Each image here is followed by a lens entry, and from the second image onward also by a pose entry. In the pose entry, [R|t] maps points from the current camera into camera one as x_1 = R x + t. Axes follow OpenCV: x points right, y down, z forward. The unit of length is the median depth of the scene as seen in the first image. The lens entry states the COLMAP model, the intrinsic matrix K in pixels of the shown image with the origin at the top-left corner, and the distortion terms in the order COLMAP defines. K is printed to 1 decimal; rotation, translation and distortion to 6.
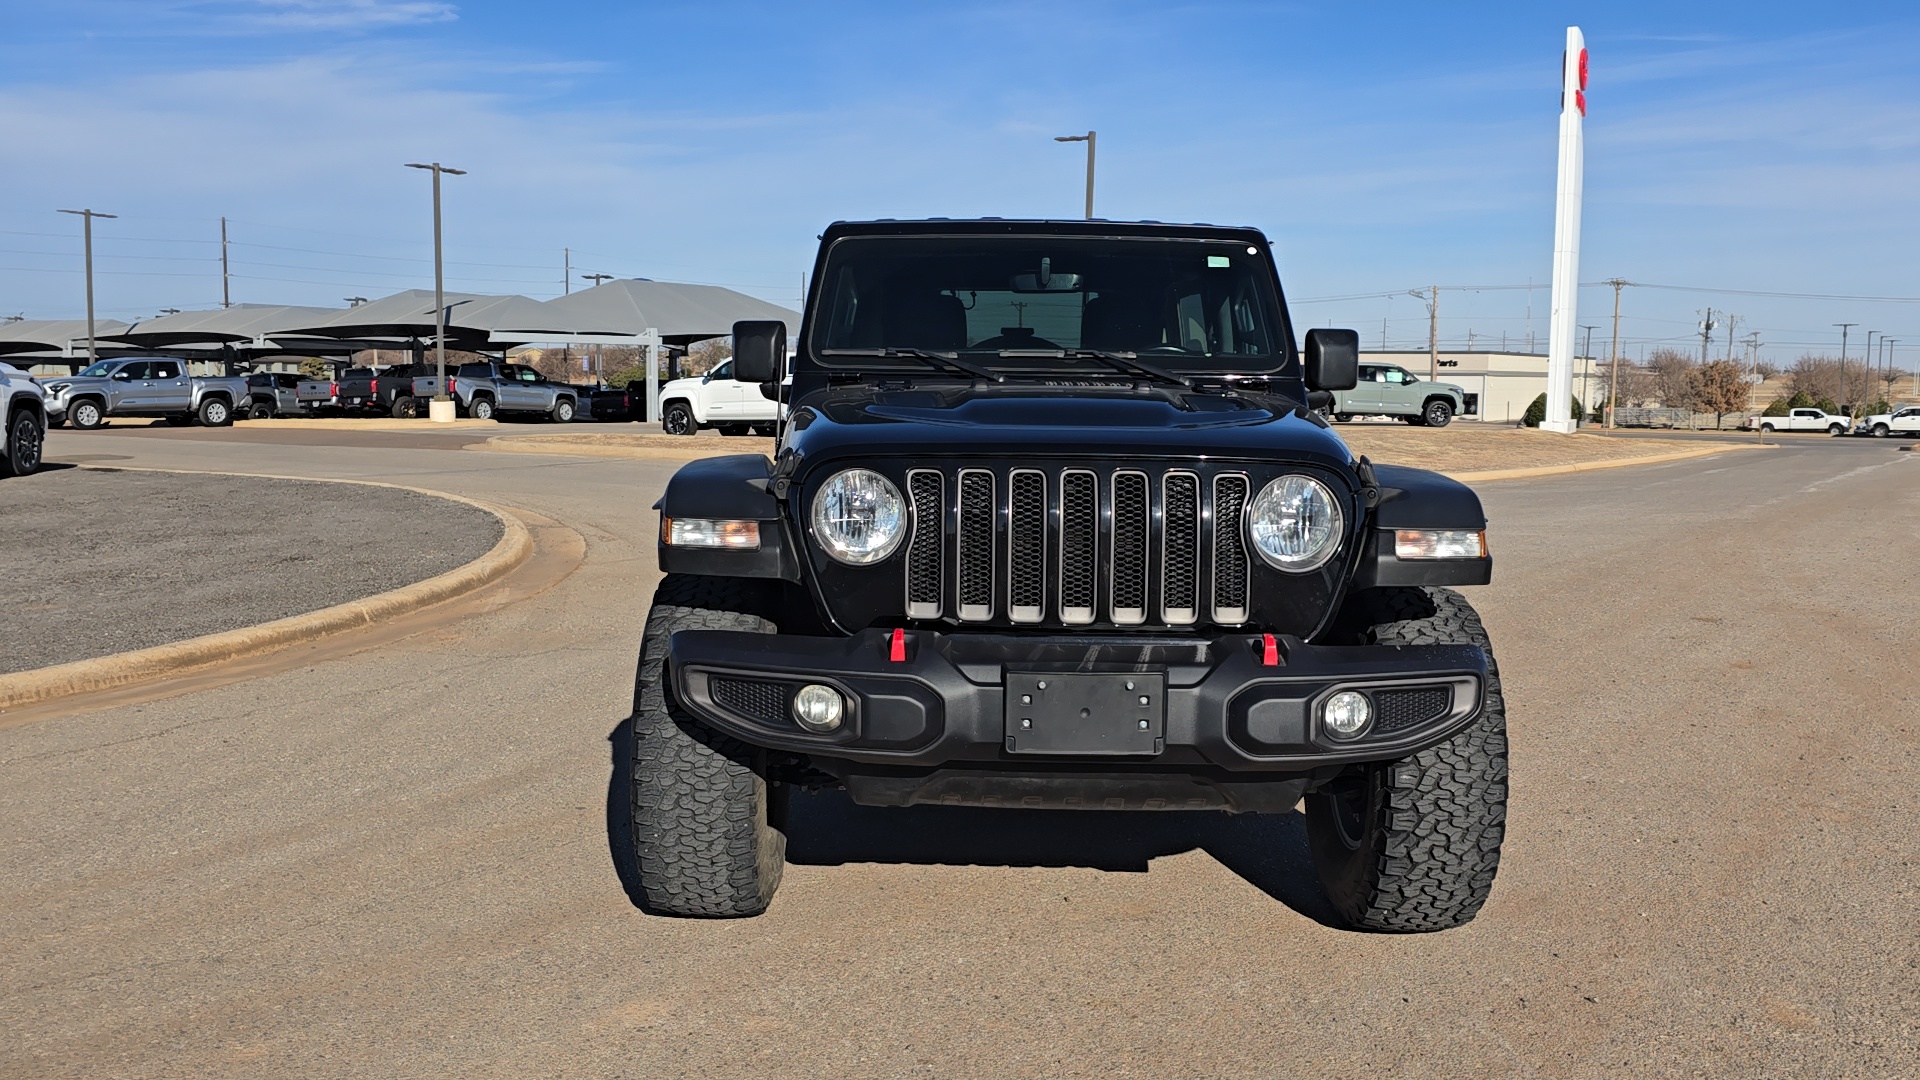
lens RADIAL K [[1710.6, 0, 973.8], [0, 1710.6, 550.8], [0, 0, 1]] dist [-0.001623, 0.000595]
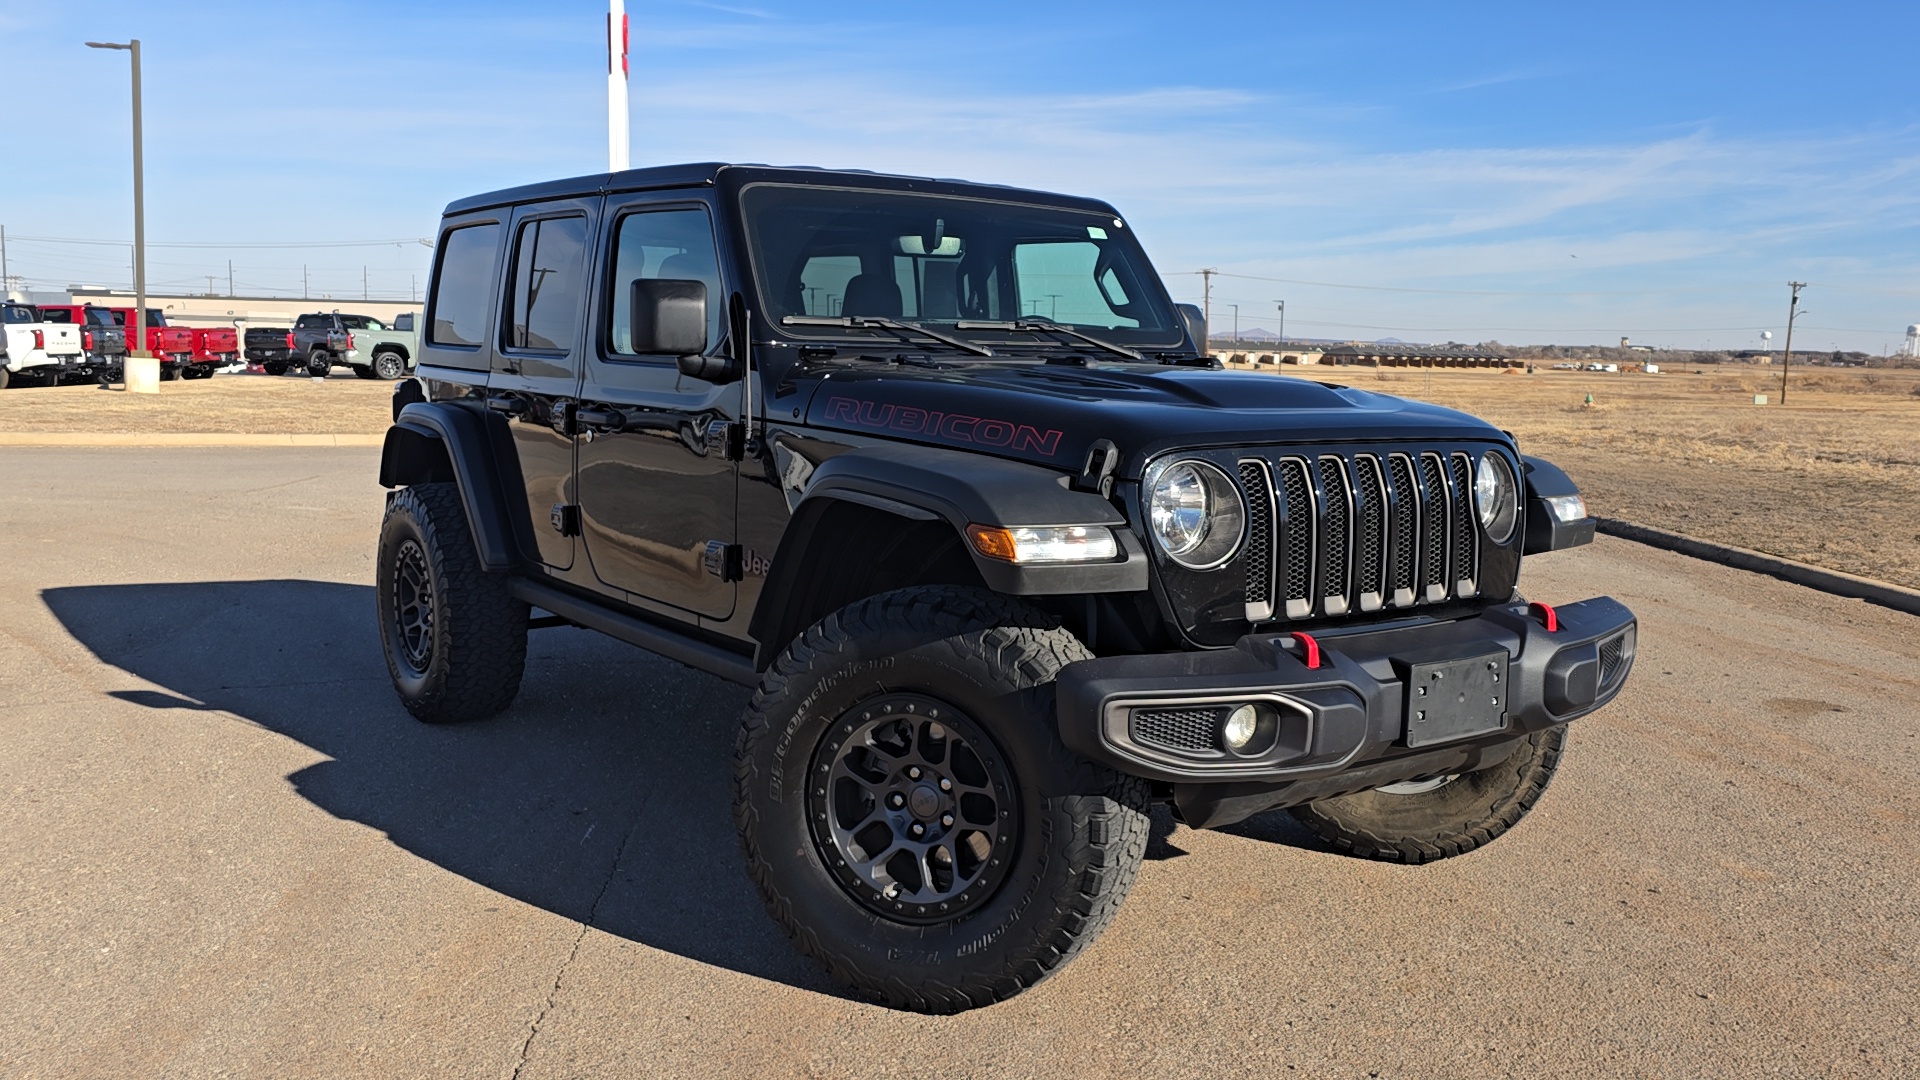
lens RADIAL K [[1670.1, 0, 1039.2], [0, 1670.1, 536.0], [0, 0, 1]] dist [0.004649, 0.003559]
pose [[0.789207, -0.064062, 0.610777, -0.104571], [0.049669, 0.997945, 0.040491, -0.007577], [-0.612116, -0.001619, 0.790767, 0.055511]]
